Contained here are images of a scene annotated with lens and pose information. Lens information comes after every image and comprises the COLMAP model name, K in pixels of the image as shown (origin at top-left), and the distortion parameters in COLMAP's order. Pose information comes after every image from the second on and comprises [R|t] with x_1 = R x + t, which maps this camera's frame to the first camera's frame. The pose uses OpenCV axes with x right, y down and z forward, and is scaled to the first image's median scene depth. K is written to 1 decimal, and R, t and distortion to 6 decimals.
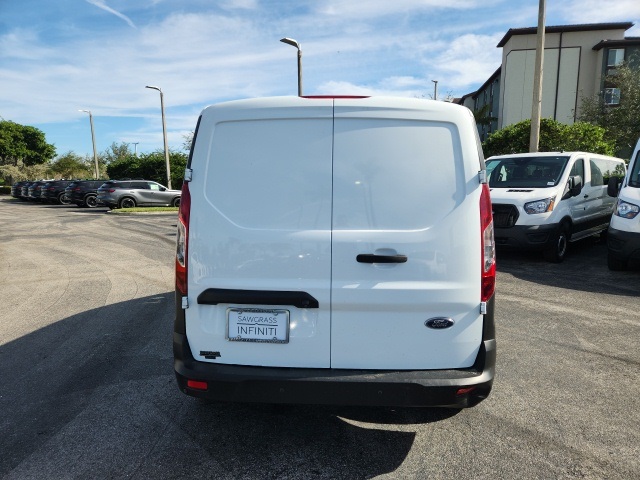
lens RADIAL K [[426.4, 0, 327.1], [0, 426.4, 244.4], [0, 0, 1]] dist [0.070664, -0.056181]
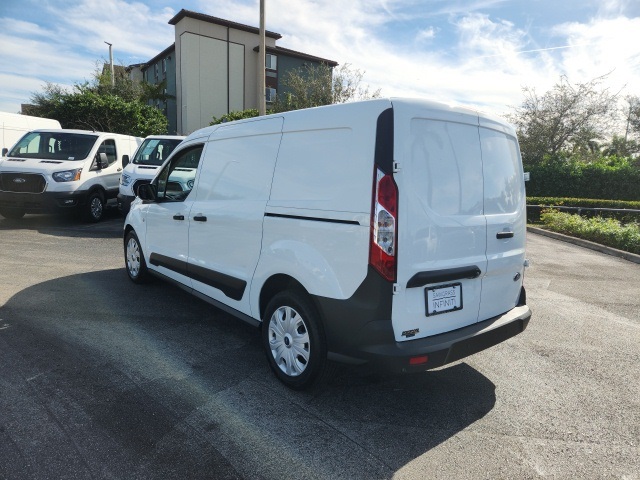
lens RADIAL K [[426.4, 0, 327.3], [0, 426.4, 245.0], [0, 0, 1]] dist [0.070664, -0.056181]
pose [[0.729031, -0.077523, 0.680076, -1.156842], [0.042552, 0.996777, 0.068009, -0.049523], [-0.683157, -0.020642, 0.729980, 0.358950]]
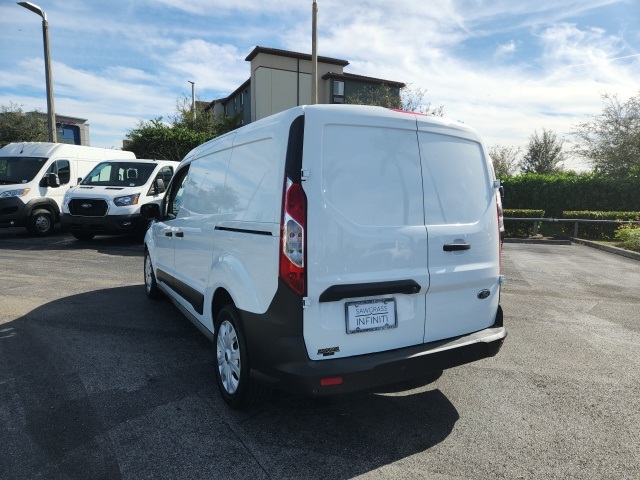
lens RADIAL K [[426.4, 0, 328.2], [0, 426.4, 239.7], [0, 0, 1]] dist [0.070664, -0.056181]
pose [[0.835538, -0.043249, 0.547728, -0.822120], [0.051879, 0.998653, -0.000287, -0.006652], [-0.546978, 0.028655, 0.836657, 0.148010]]
